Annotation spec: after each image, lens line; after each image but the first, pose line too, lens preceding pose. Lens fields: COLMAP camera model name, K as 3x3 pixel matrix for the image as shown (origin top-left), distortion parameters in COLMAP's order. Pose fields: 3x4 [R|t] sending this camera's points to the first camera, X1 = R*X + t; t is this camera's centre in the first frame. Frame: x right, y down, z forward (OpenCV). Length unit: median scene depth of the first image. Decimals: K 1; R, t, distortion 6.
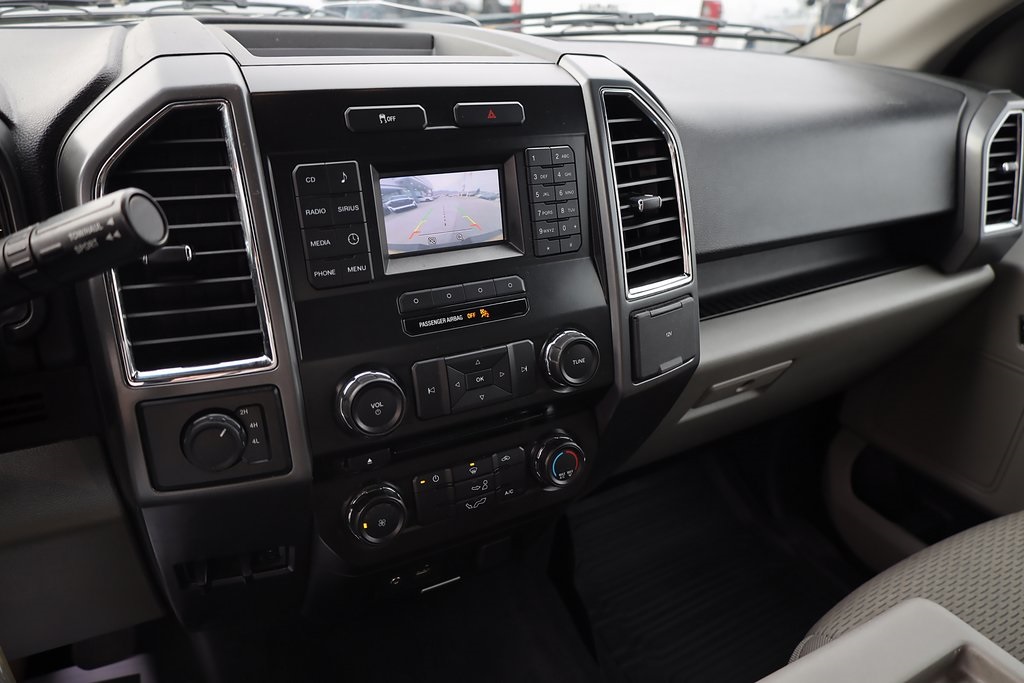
lens RADIAL K [[700.6, 0, 512.0], [0, 700.6, 341.5], [0, 0, 1]] dist [-0.008818, -0.002756]
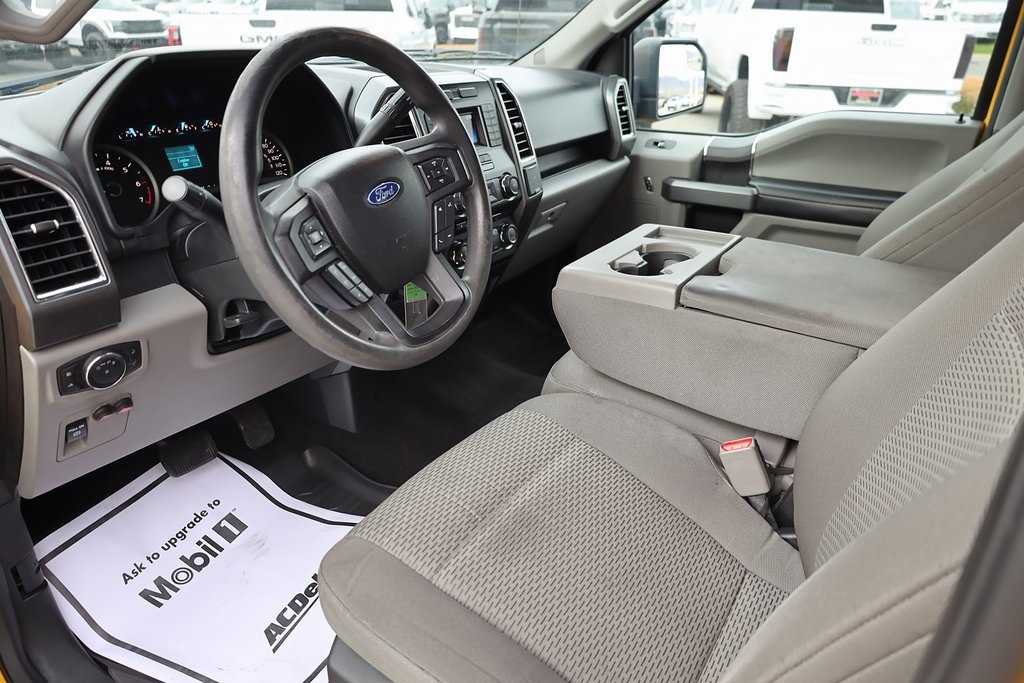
lens RADIAL K [[699.7, 0, 512.0], [0, 699.7, 341.5], [0, 0, 1]] dist [0.000601, -0.001343]
pose [[0.874977, -0.227086, 0.427607, -1.045818], [0.239459, 0.970573, 0.025450, 0.471407], [-0.420803, 0.080126, 0.903606, -1.164018]]
